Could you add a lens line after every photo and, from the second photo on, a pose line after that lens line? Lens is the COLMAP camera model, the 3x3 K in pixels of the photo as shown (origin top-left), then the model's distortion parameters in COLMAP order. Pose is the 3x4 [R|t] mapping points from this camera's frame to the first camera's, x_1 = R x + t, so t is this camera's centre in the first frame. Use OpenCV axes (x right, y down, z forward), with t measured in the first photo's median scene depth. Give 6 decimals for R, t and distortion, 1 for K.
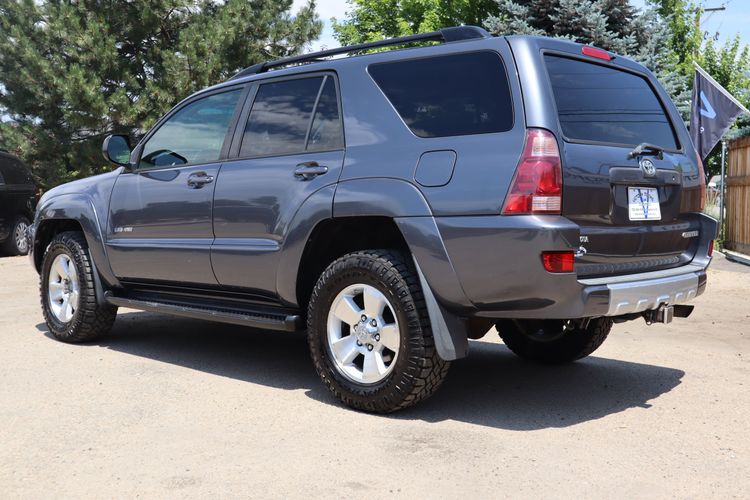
lens RADIAL K [[846.5, 0, 375.9], [0, 846.5, 251.3], [0, 0, 1]] dist [0.001010, 0.000000]
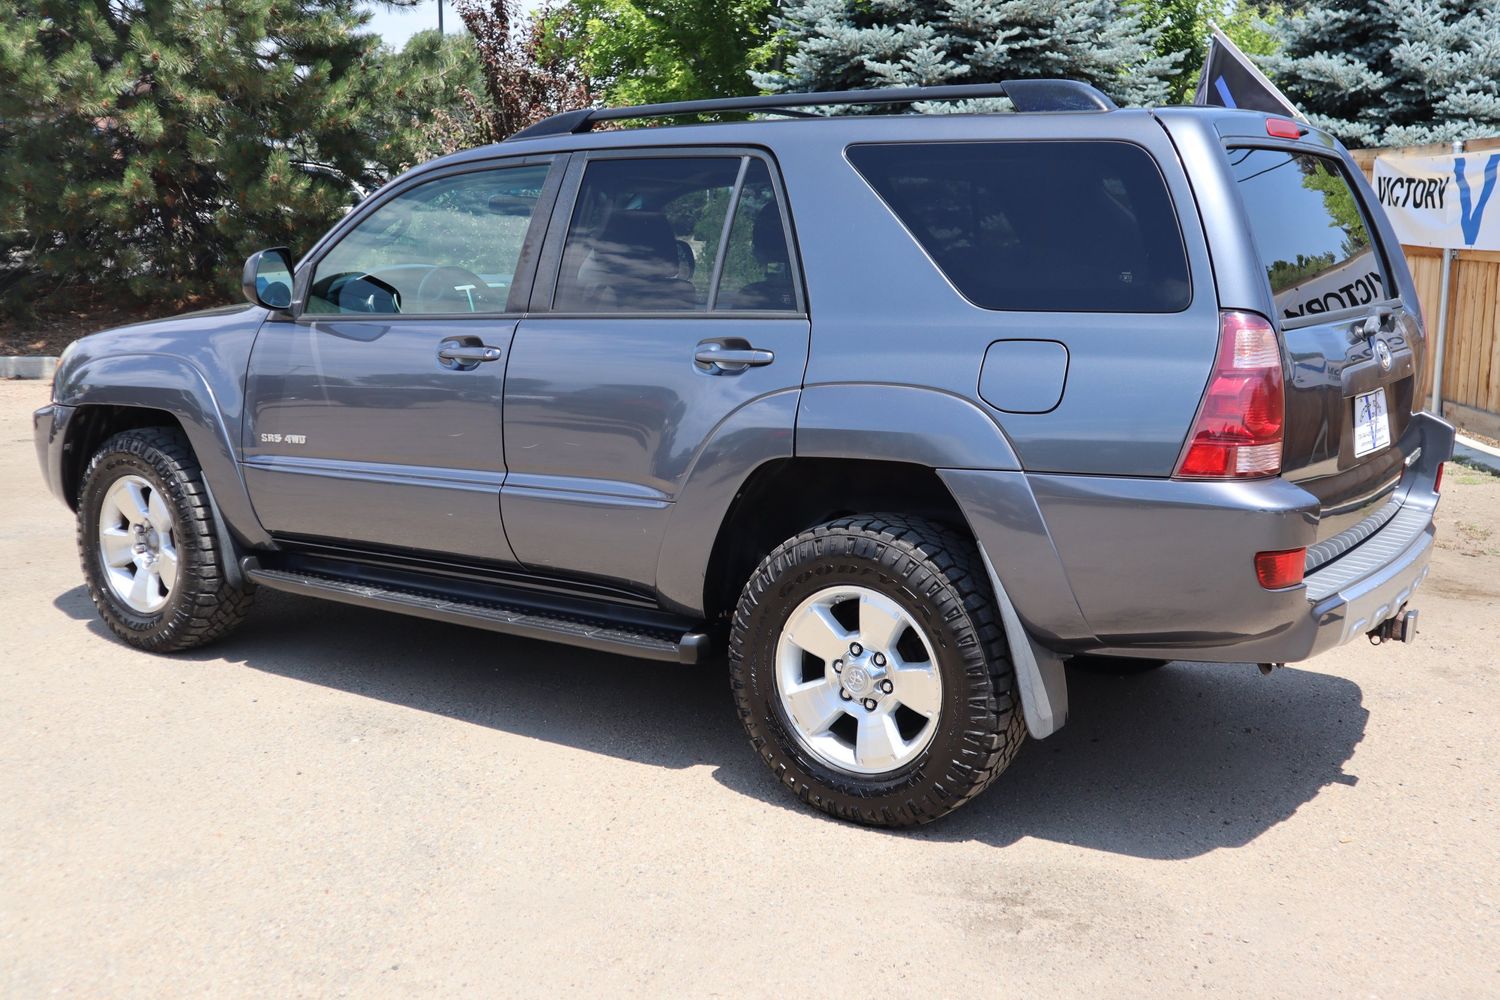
lens RADIAL K [[1571.3, 0, 747.9], [0, 1571.3, 493.0], [0, 0, 1]] dist [0.007298, 0.000000]
pose [[0.989199, -0.026301, 0.144199, -0.211111], [0.009989, 0.993579, 0.112698, -0.122632], [-0.146237, -0.110040, 0.983110, 0.067611]]
